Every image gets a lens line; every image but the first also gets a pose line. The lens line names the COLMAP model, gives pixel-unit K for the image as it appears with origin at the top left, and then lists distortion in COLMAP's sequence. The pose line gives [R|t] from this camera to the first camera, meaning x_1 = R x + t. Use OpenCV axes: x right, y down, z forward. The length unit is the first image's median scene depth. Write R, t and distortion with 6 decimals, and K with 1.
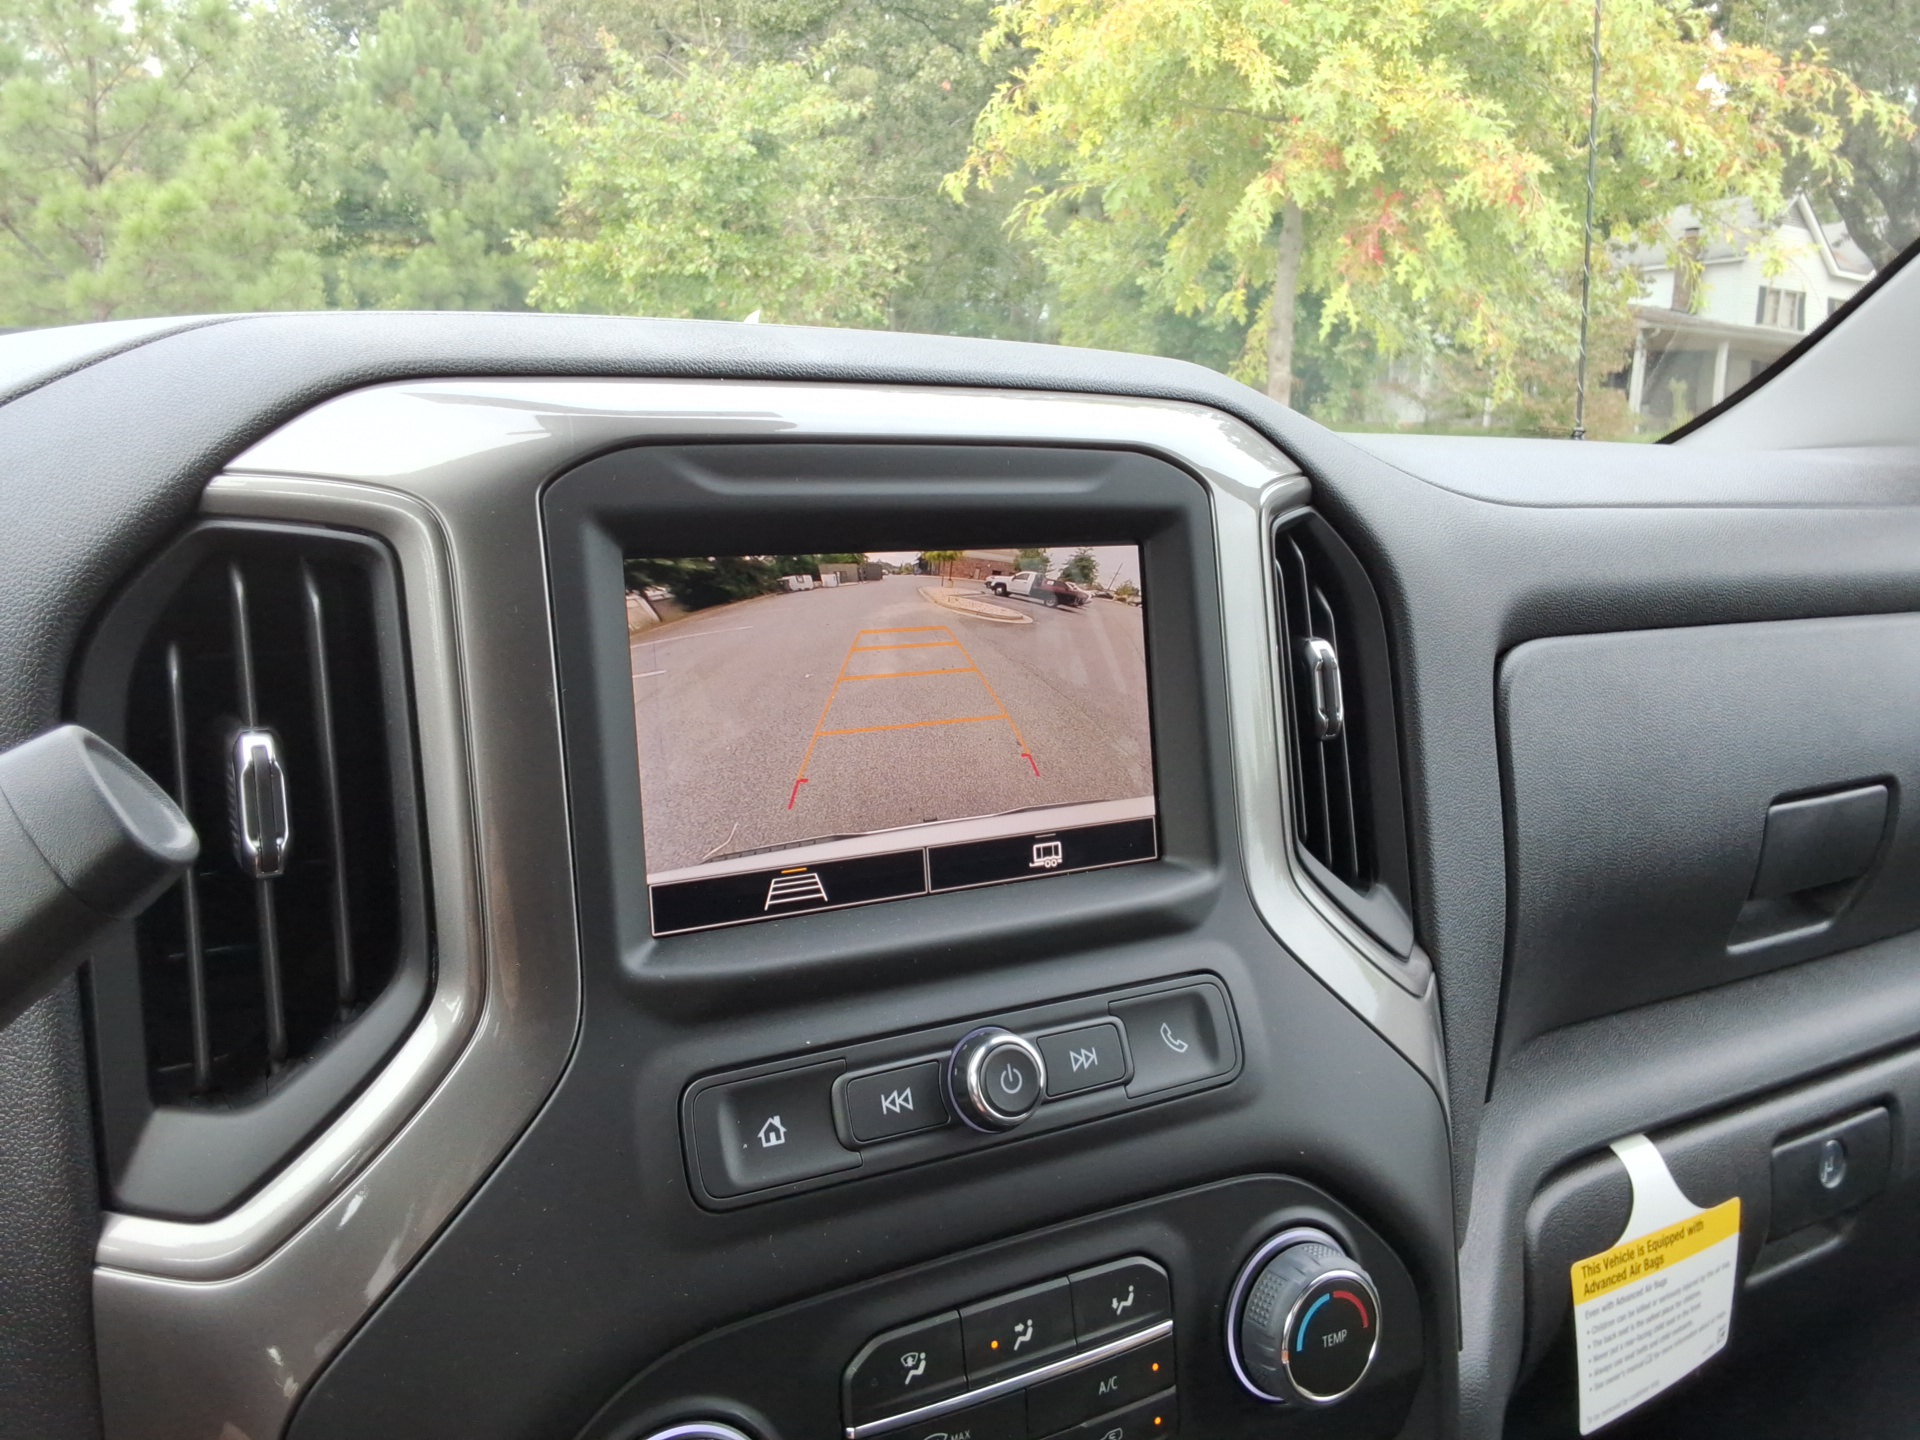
lens RADIAL K [[1551.1, 0, 972.9], [0, 1551.1, 707.9], [0, 0, 1]] dist [0.104859, -0.171289]
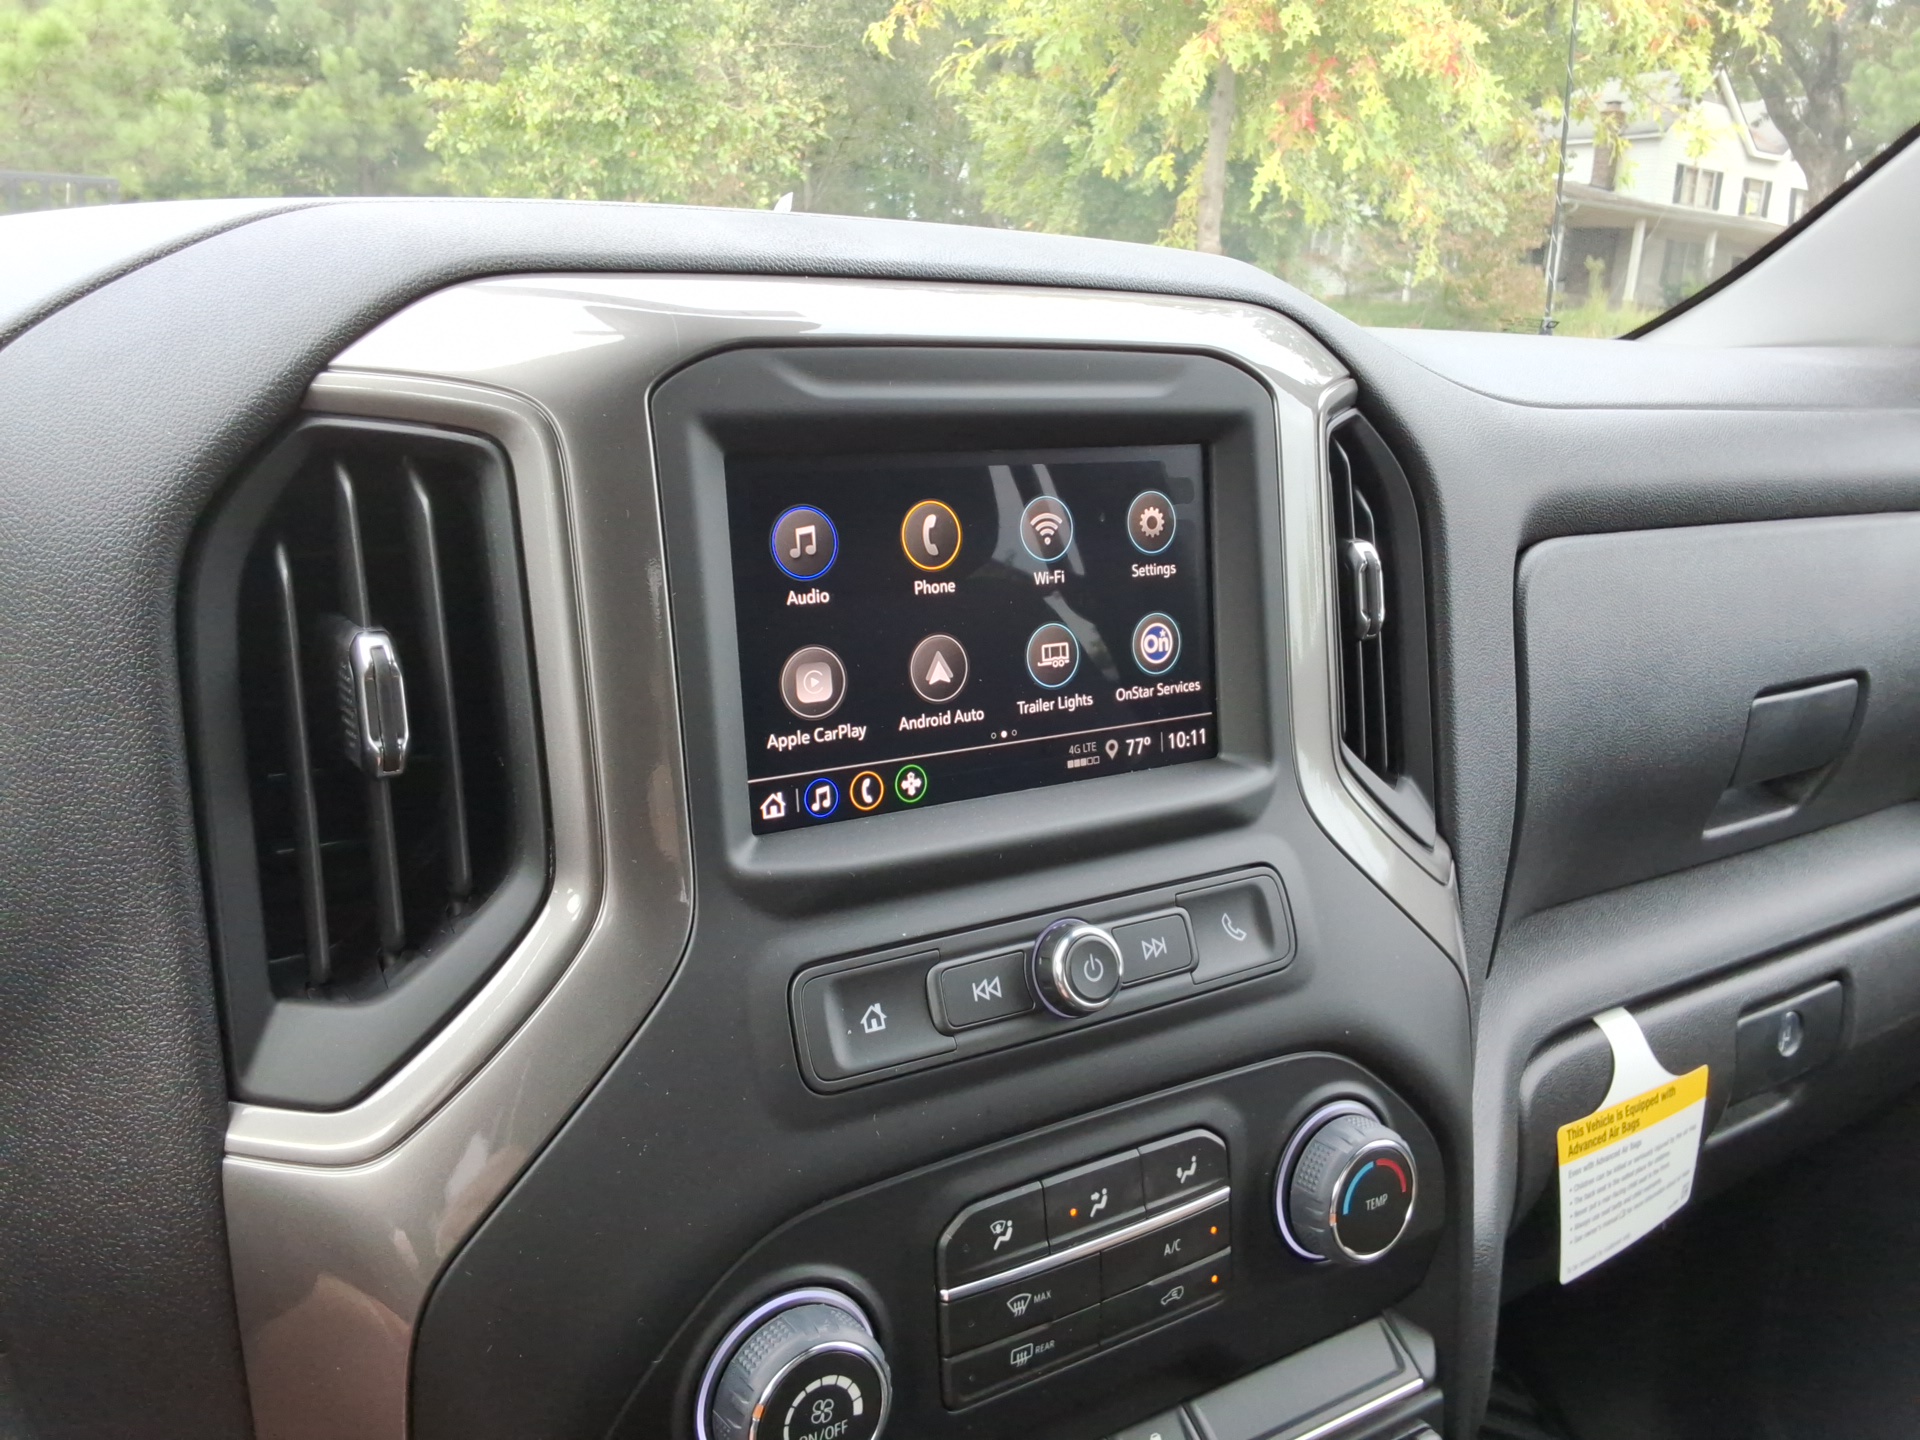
lens RADIAL K [[1551.1, 0, 976.2], [0, 1551.1, 706.0], [0, 0, 1]] dist [0.104859, -0.171289]
pose [[0.998384, 0.005367, 0.056570, -0.006467], [-0.009939, 0.996677, 0.080848, -0.001177], [-0.055948, -0.081279, 0.995120, -0.001198]]
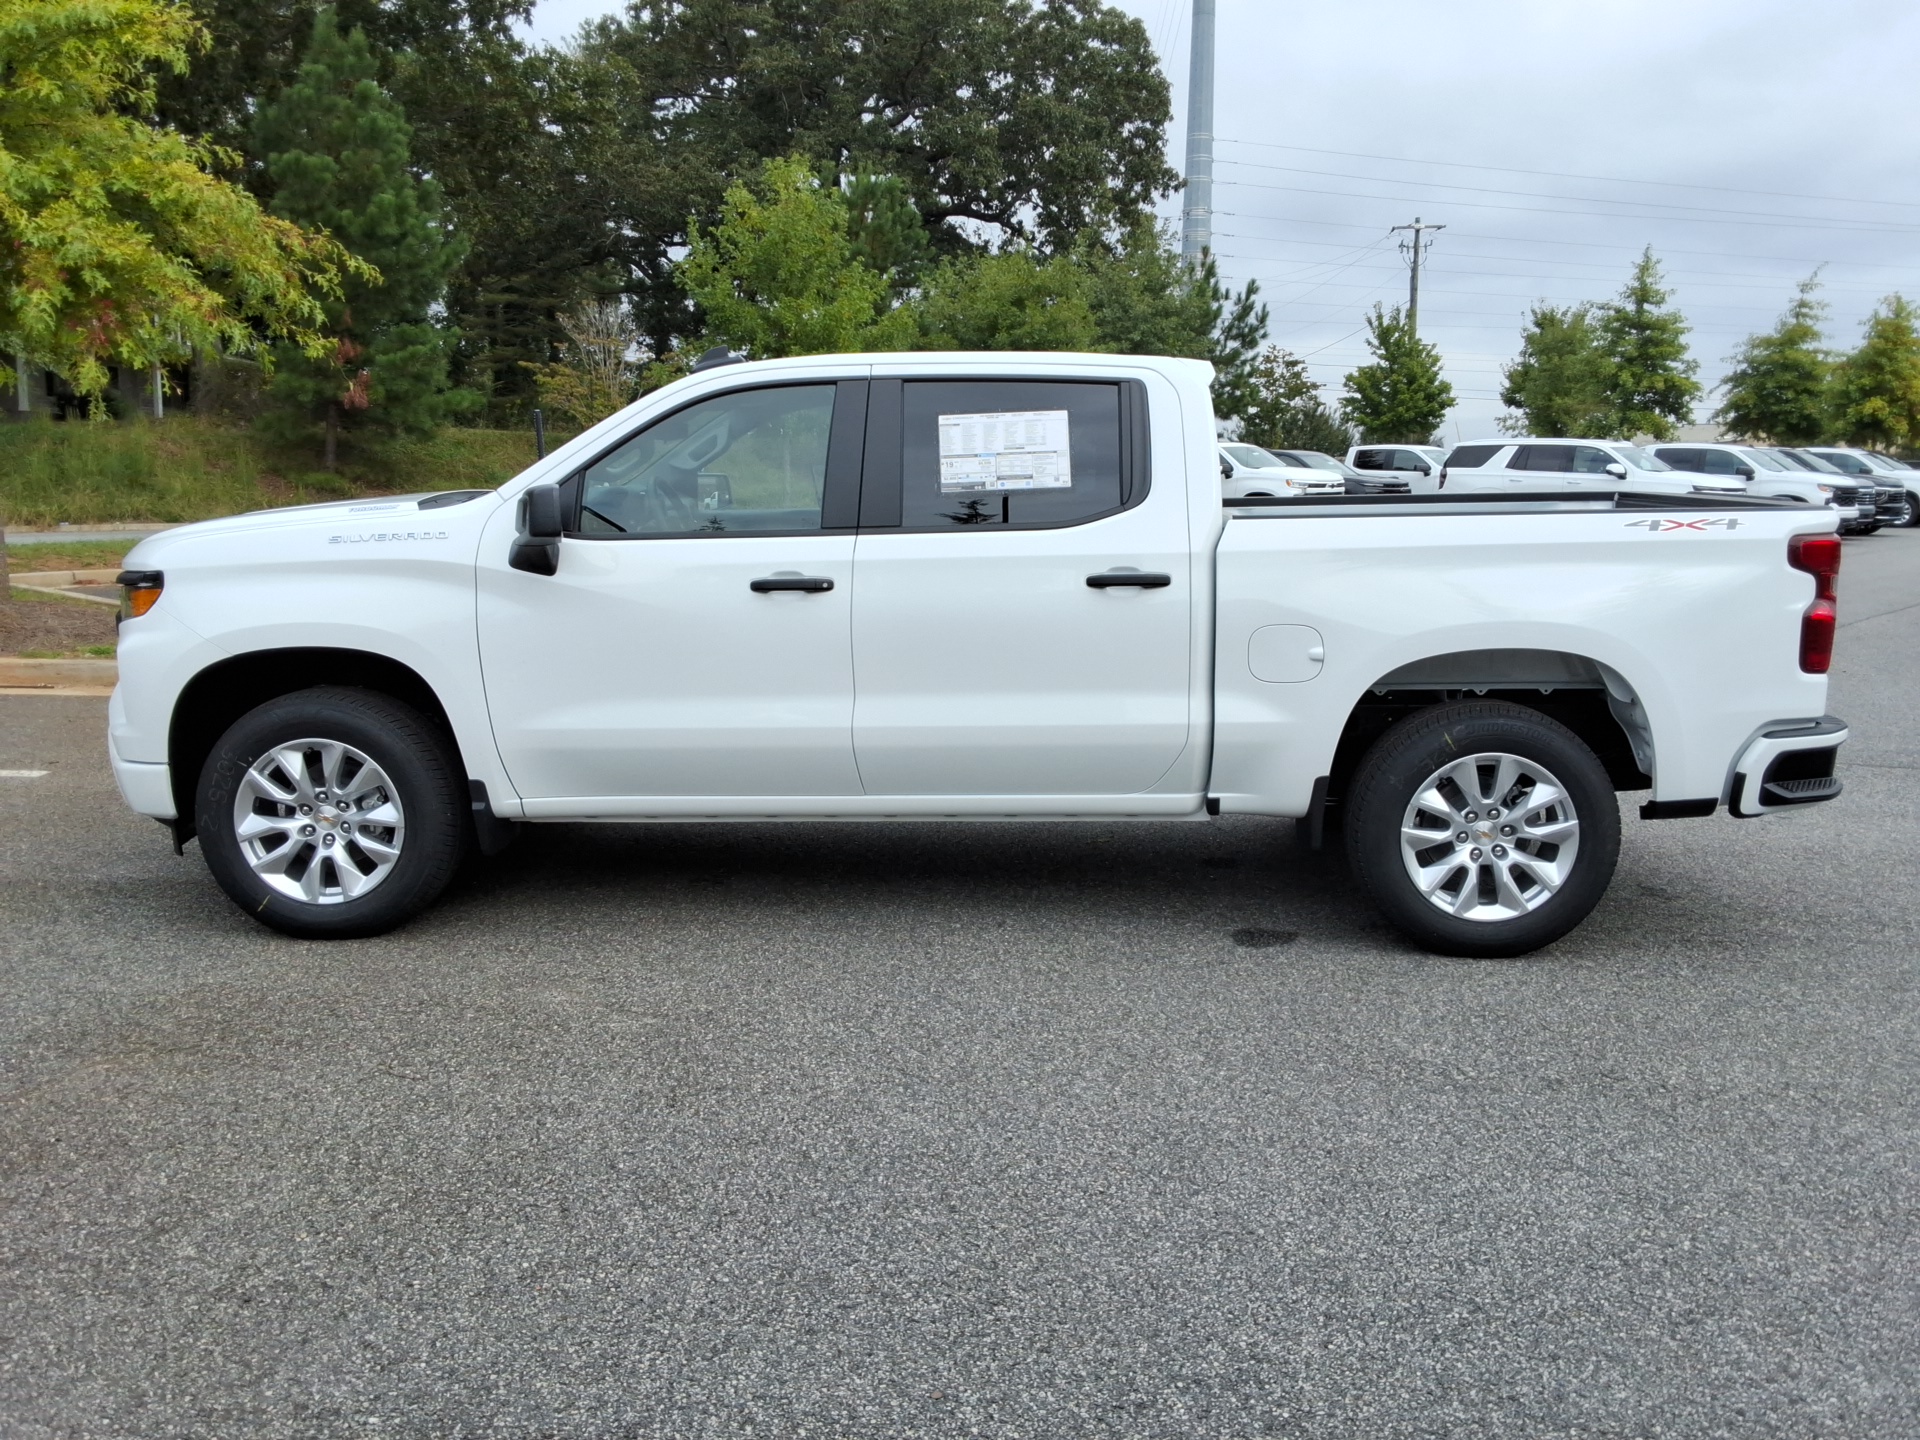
lens RADIAL K [[1551.1, 0, 982.0], [0, 1551.1, 694.3], [0, 0, 1]] dist [0.104859, -0.171289]
pose [[0.529723, -0.149669, 0.834861, -0.616774], [0.145188, 0.985780, 0.084602, 0.048948], [-0.835652, 0.076396, 0.543921, -0.525129]]
